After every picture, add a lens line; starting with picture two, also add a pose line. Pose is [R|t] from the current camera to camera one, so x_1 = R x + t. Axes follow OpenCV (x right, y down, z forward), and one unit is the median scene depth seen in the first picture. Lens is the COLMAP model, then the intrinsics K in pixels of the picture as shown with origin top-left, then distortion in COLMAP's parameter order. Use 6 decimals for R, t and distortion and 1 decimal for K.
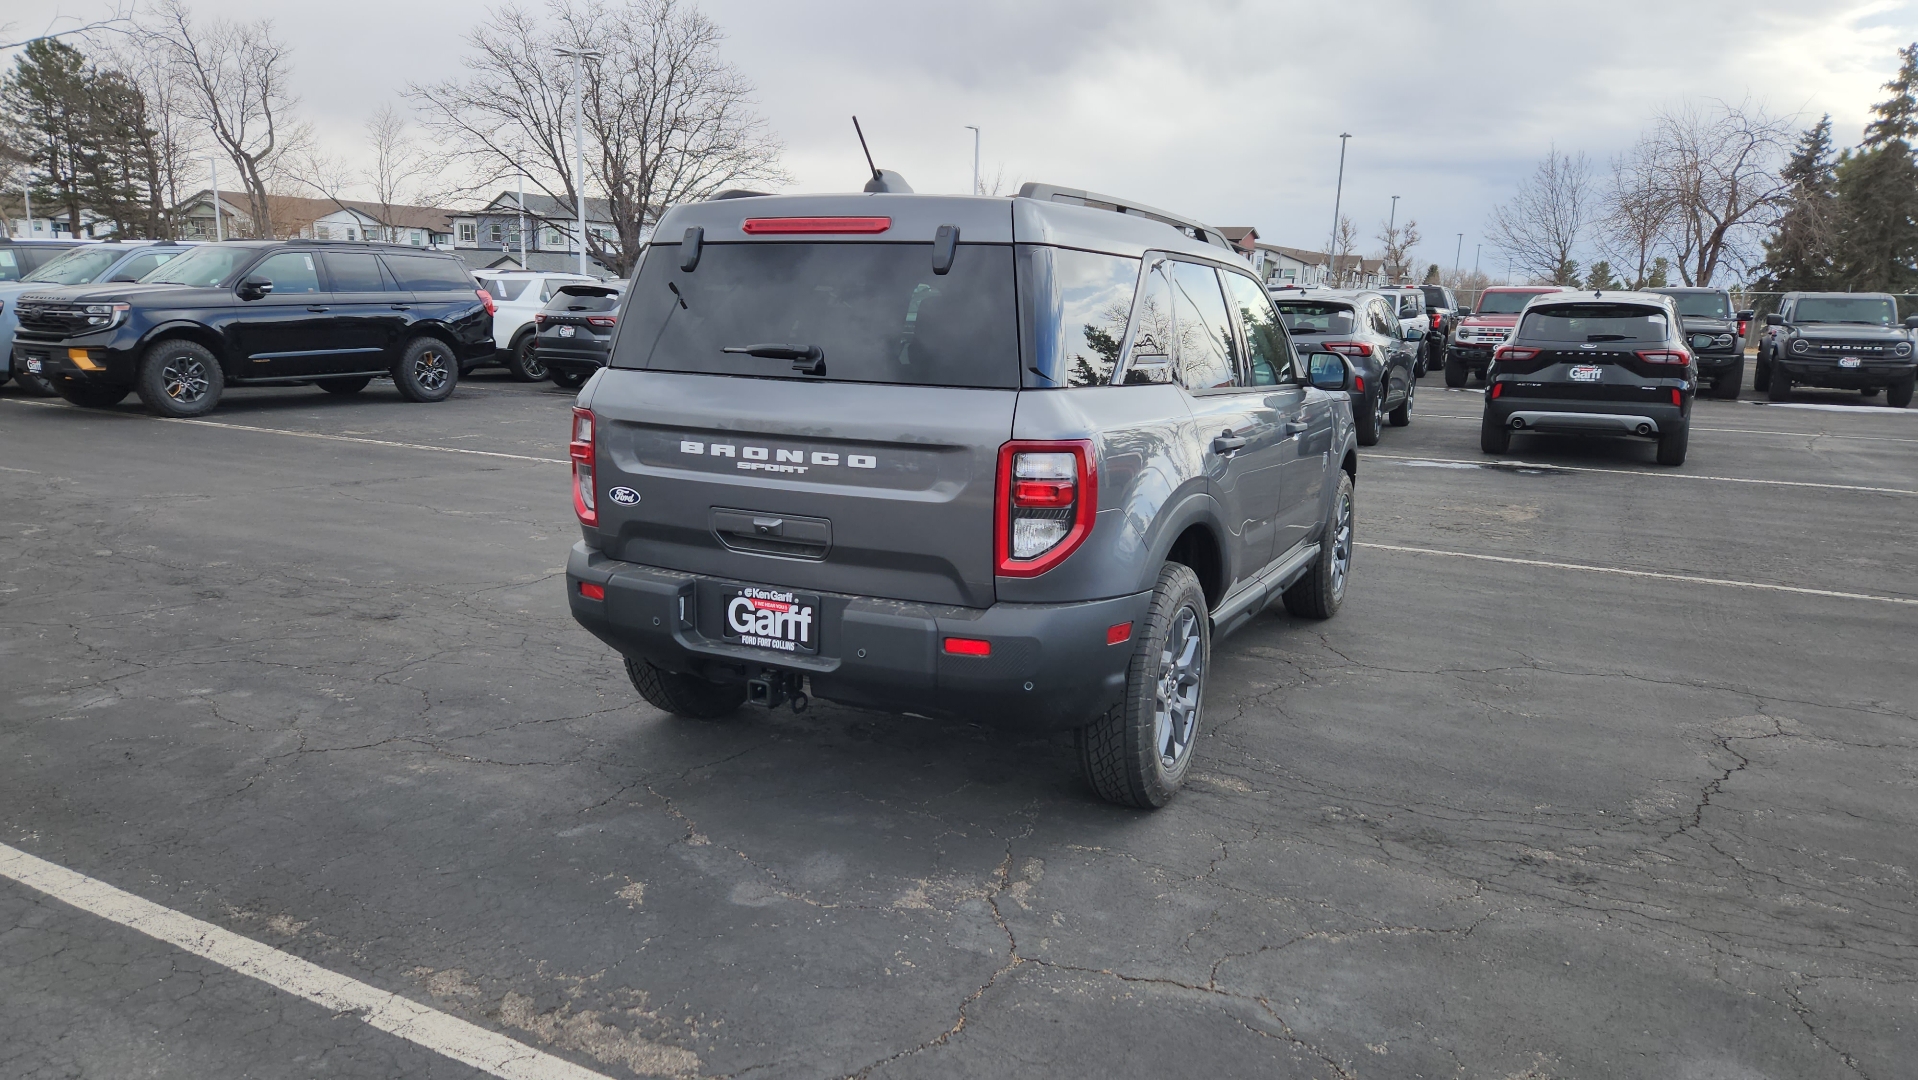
lens RADIAL K [[1279.8, 0, 920.7], [0, 1279.8, 545.6], [0, 0, 1]] dist [0.075748, -0.059143]
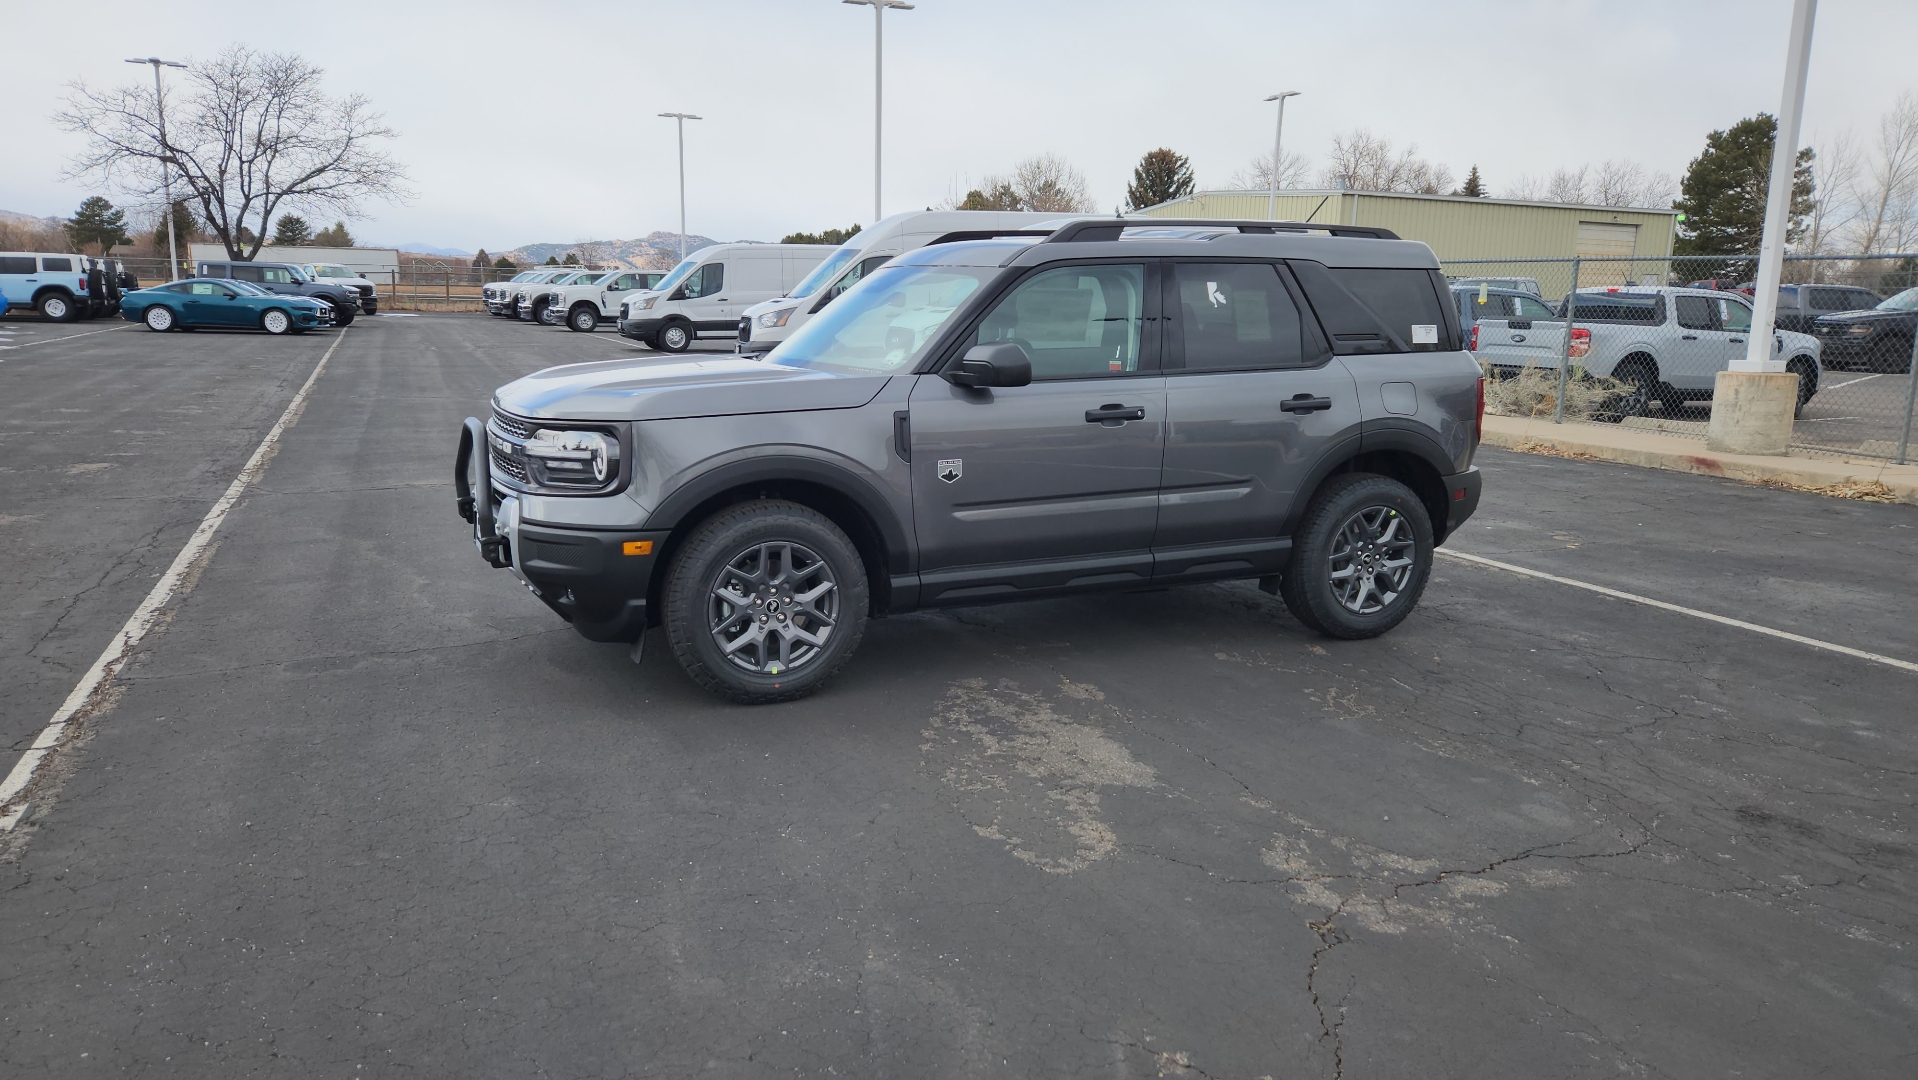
lens RADIAL K [[1279.4, 0, 928.4], [0, 1279.4, 535.6], [0, 0, 1]] dist [0.076887, -0.062283]
pose [[-0.782890, -0.149477, 0.603937, -0.598037], [0.077161, 0.939888, 0.332651, -0.414812], [-0.617357, 0.307029, -0.724295, 2.170242]]
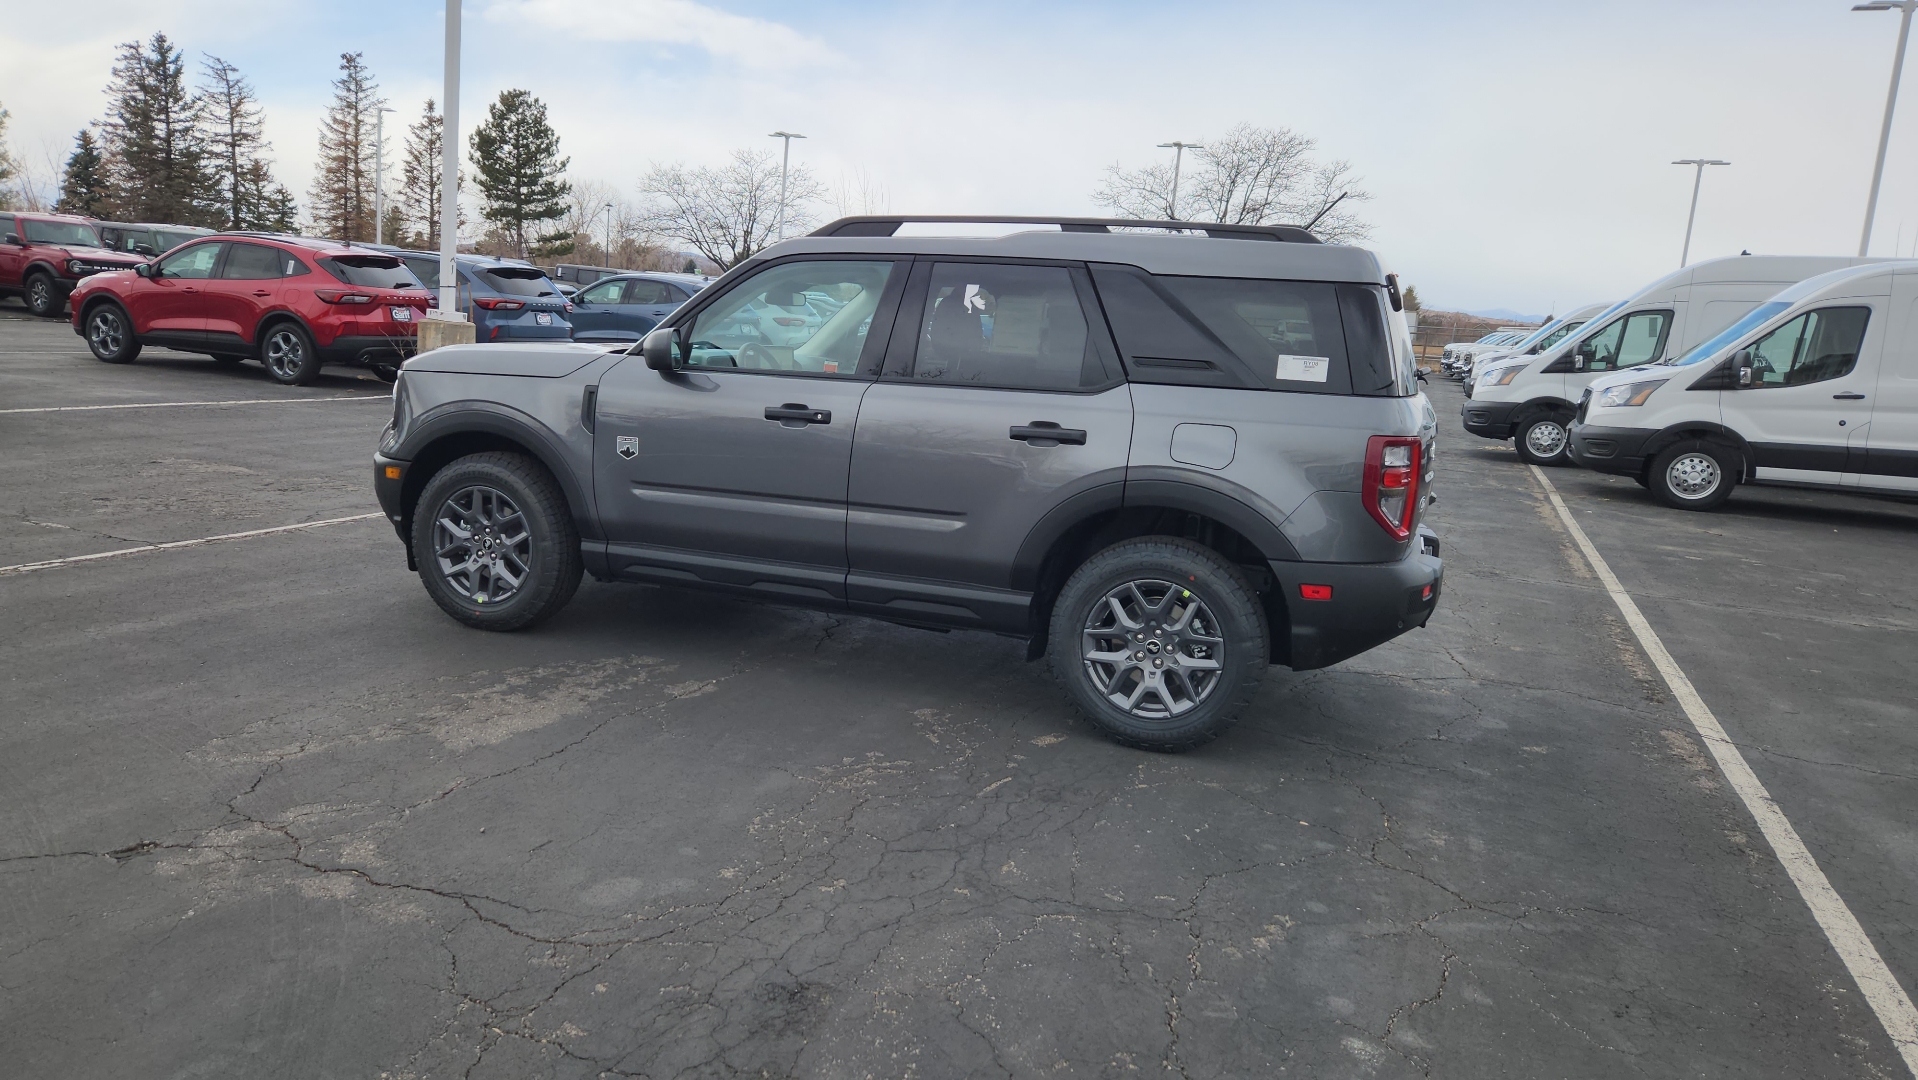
lens RADIAL K [[1284.3, 0, 934.7], [0, 1284.3, 522.3], [0, 0, 1]] dist [0.071493, -0.060375]
pose [[-0.124734, -0.188827, 0.974056, -1.078814], [0.108500, 0.973240, 0.202563, -0.251096], [-0.986240, 0.130952, -0.100908, 1.262874]]
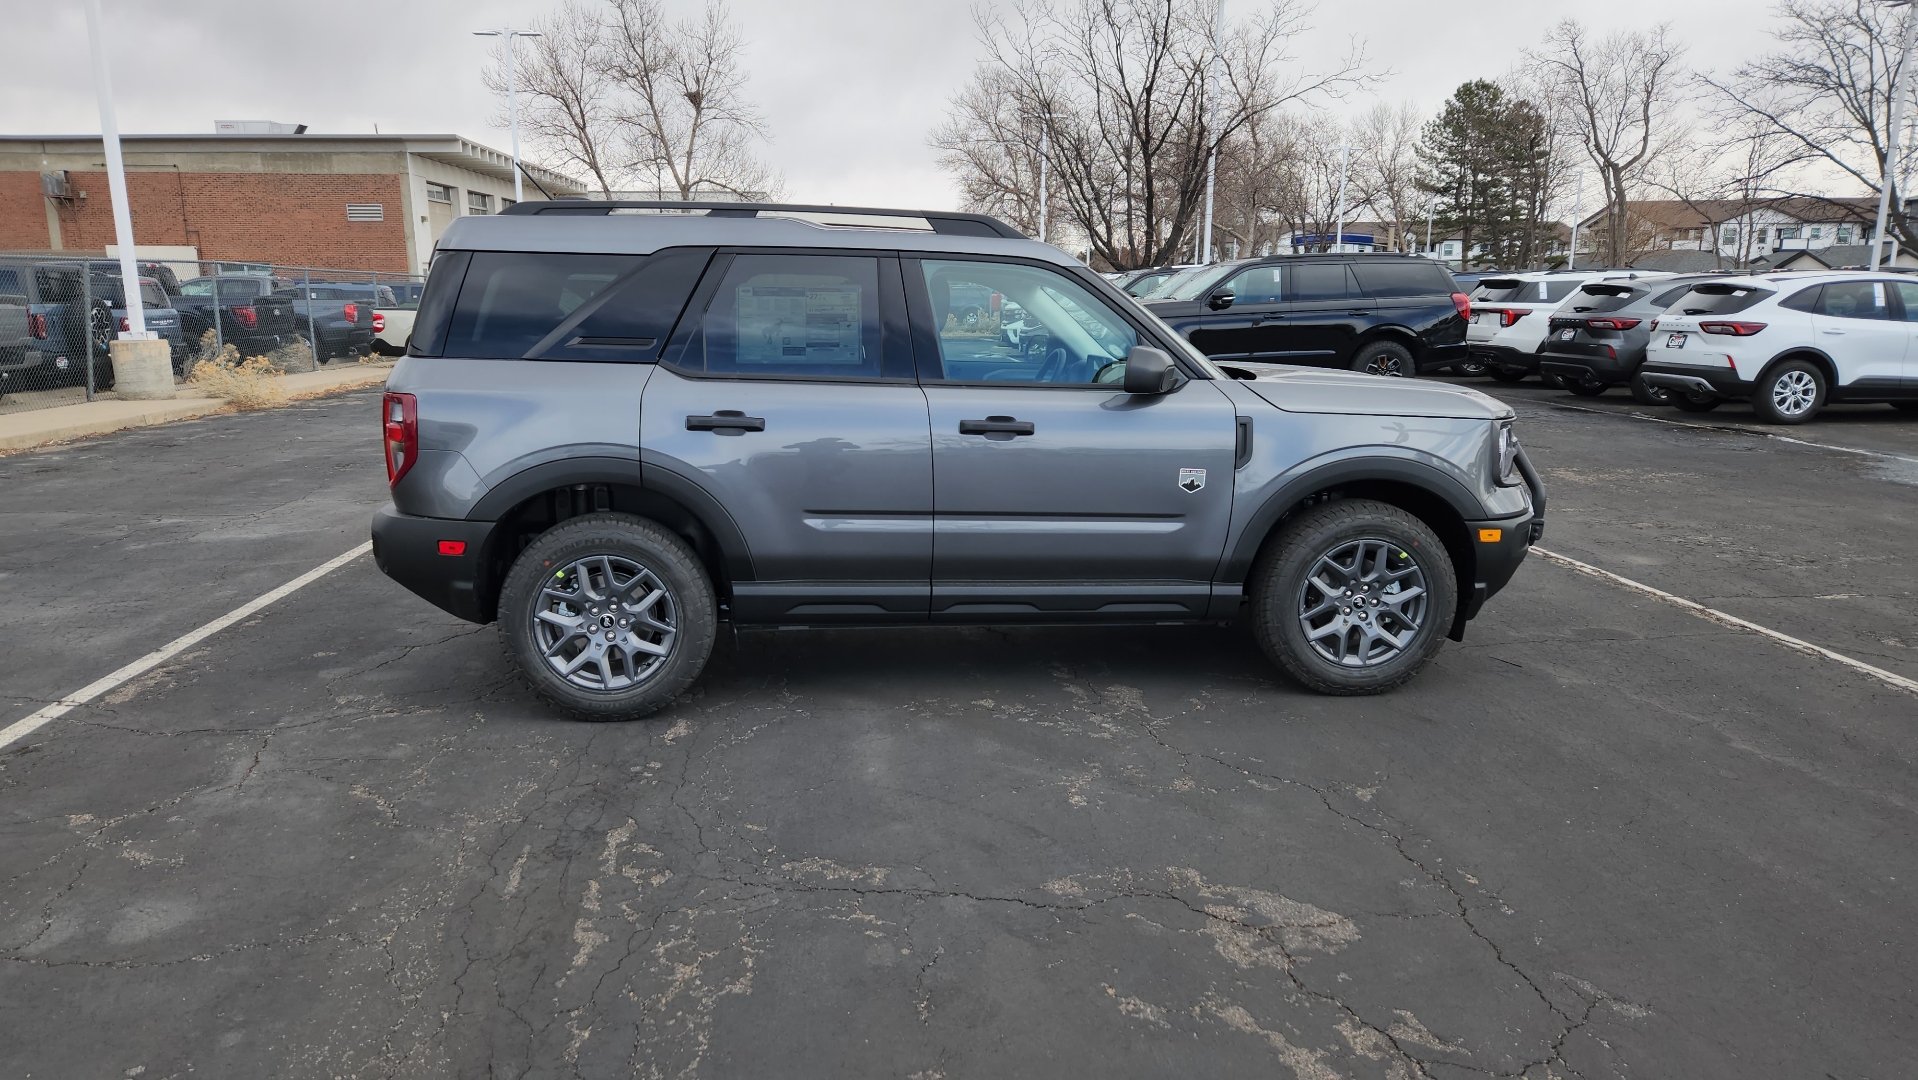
lens RADIAL K [[1279.4, 0, 928.4], [0, 1279.4, 535.6], [0, 0, 1]] dist [0.076887, -0.062283]
pose [[0.545785, 0.131671, -0.827515, 1.101822], [-0.143838, 0.987639, 0.062281, -0.069182], [0.825487, 0.085036, 0.557979, 0.492829]]
